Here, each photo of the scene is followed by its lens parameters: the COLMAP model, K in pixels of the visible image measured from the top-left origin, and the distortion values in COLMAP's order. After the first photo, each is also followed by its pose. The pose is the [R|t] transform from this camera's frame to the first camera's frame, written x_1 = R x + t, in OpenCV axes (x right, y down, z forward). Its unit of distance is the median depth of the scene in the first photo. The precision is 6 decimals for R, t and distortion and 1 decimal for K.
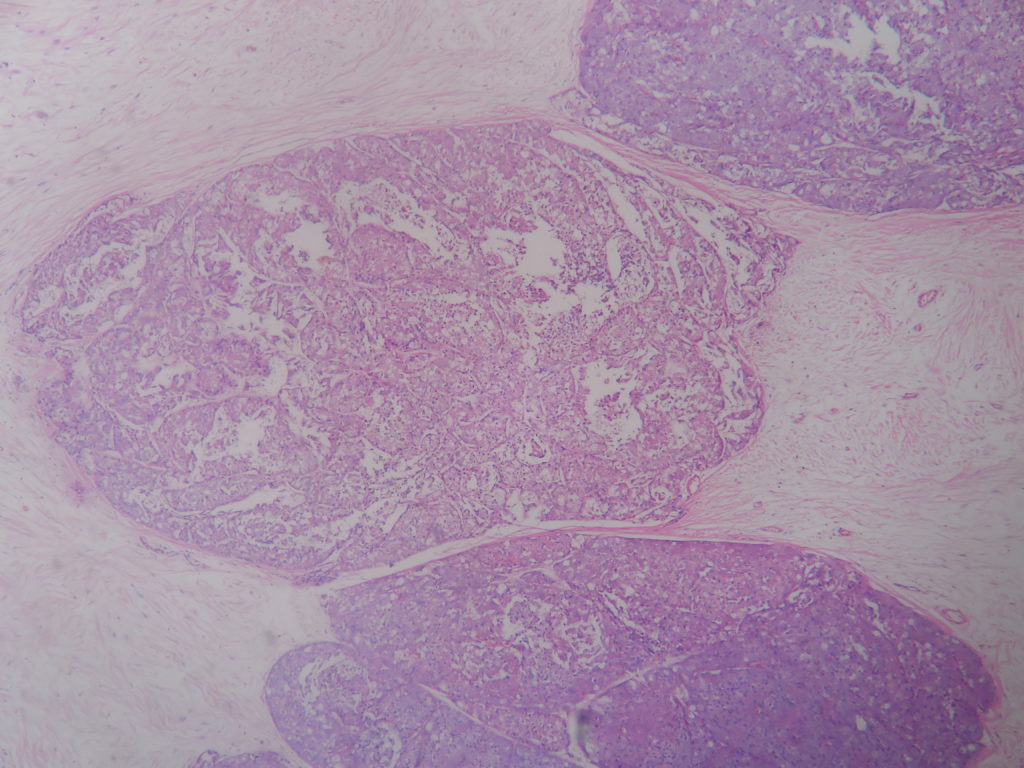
lens RADIAL K [[2297.5, 0, 512.3], [0, 2297.5, 385.8], [0, 0, 1]] dist [0.028716, 0.000000]
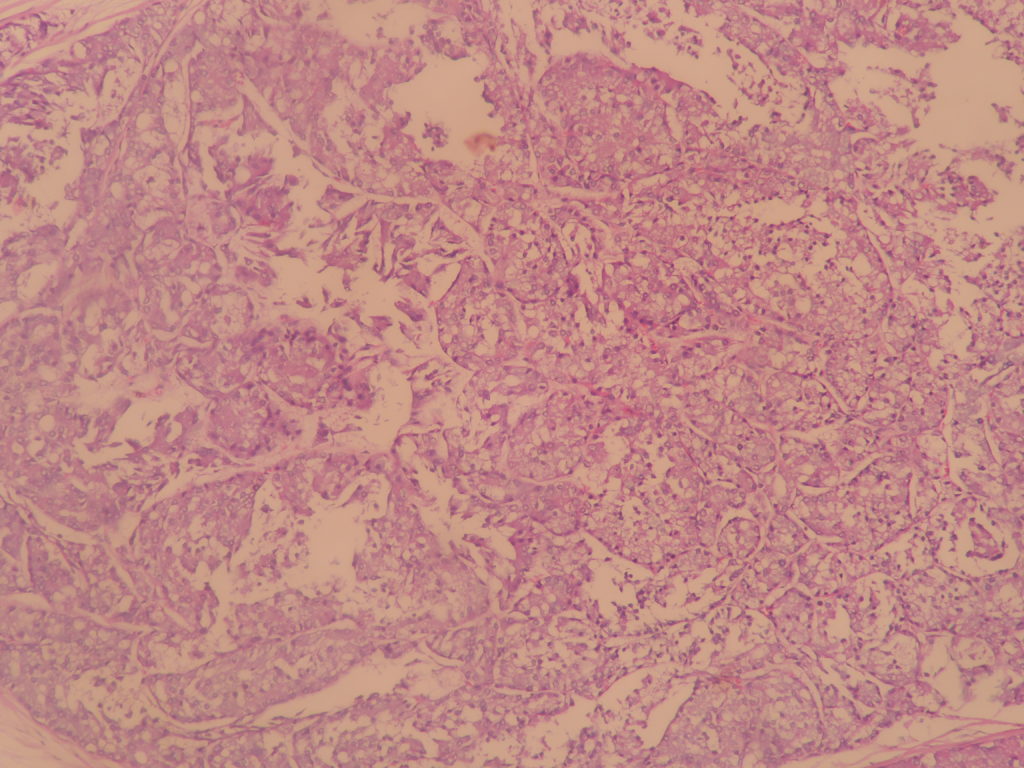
lens RADIAL K [[1992.7, 0, 512.7], [0, 1992.7, 382.6], [0, 0, 1]] dist [0.061120, 0.000000]
pose [[0.997812, -0.053876, -0.038325, -0.063143], [0.052067, 0.997550, -0.046724, 0.010561], [0.040748, 0.044626, 0.998172, 0.613710]]
